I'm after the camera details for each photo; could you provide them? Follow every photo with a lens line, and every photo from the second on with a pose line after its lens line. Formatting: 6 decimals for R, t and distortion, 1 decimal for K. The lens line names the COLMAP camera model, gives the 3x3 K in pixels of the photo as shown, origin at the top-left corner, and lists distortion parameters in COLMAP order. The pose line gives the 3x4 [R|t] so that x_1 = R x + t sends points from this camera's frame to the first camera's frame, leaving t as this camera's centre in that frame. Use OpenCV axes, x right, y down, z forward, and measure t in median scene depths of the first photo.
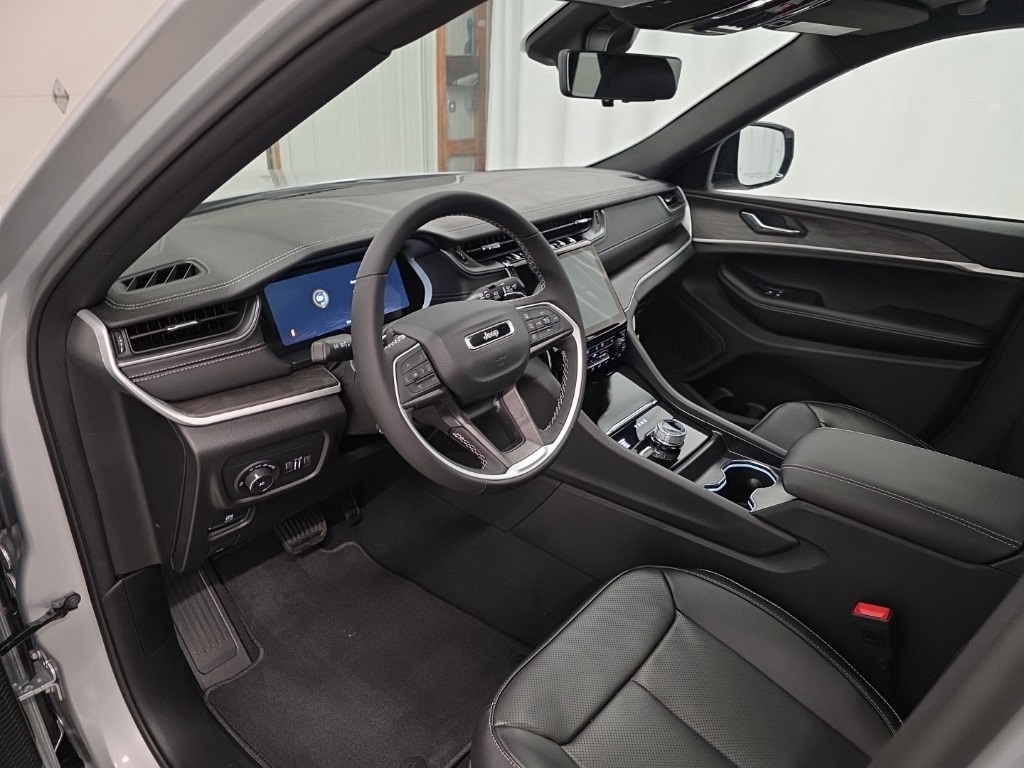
lens RADIAL K [[696.3, 0, 509.6], [0, 696.3, 391.9], [0, 0, 1]] dist [0.046962, -0.032324]
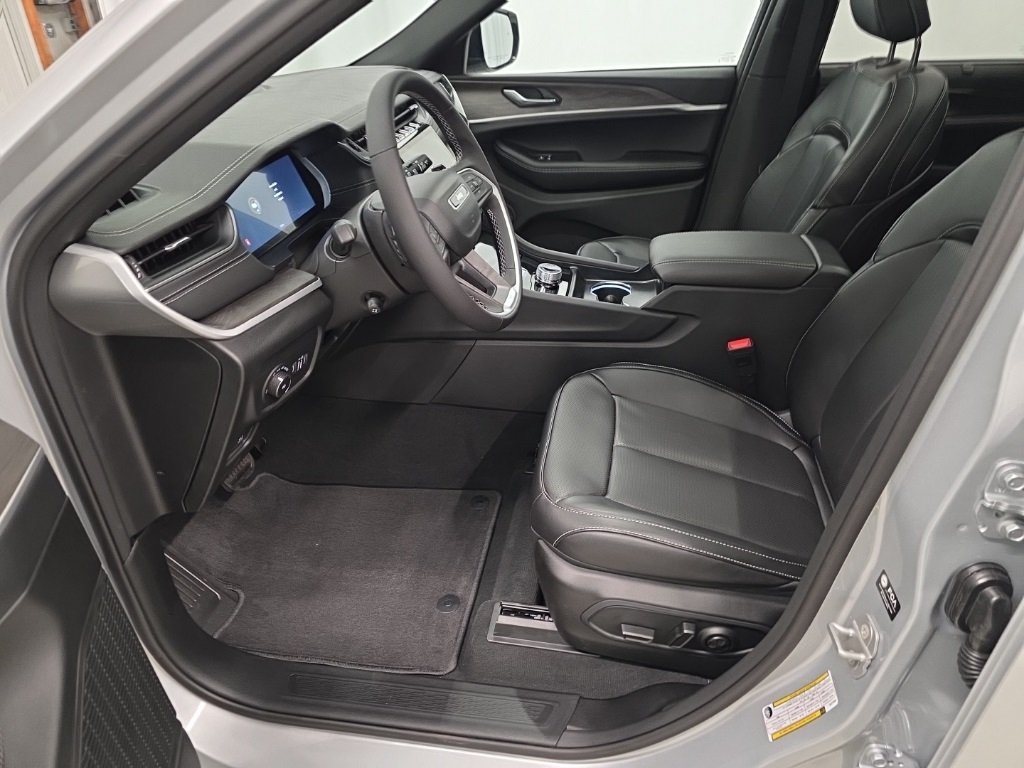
lens RADIAL K [[696.3, 0, 518.7], [0, 696.3, 382.9], [0, 0, 1]] dist [0.046962, -0.032324]
pose [[0.859920, -0.295592, 0.416129, -0.338604], [0.255404, 0.955032, 0.150610, 0.040958], [-0.441936, -0.023231, 0.896746, -0.052789]]
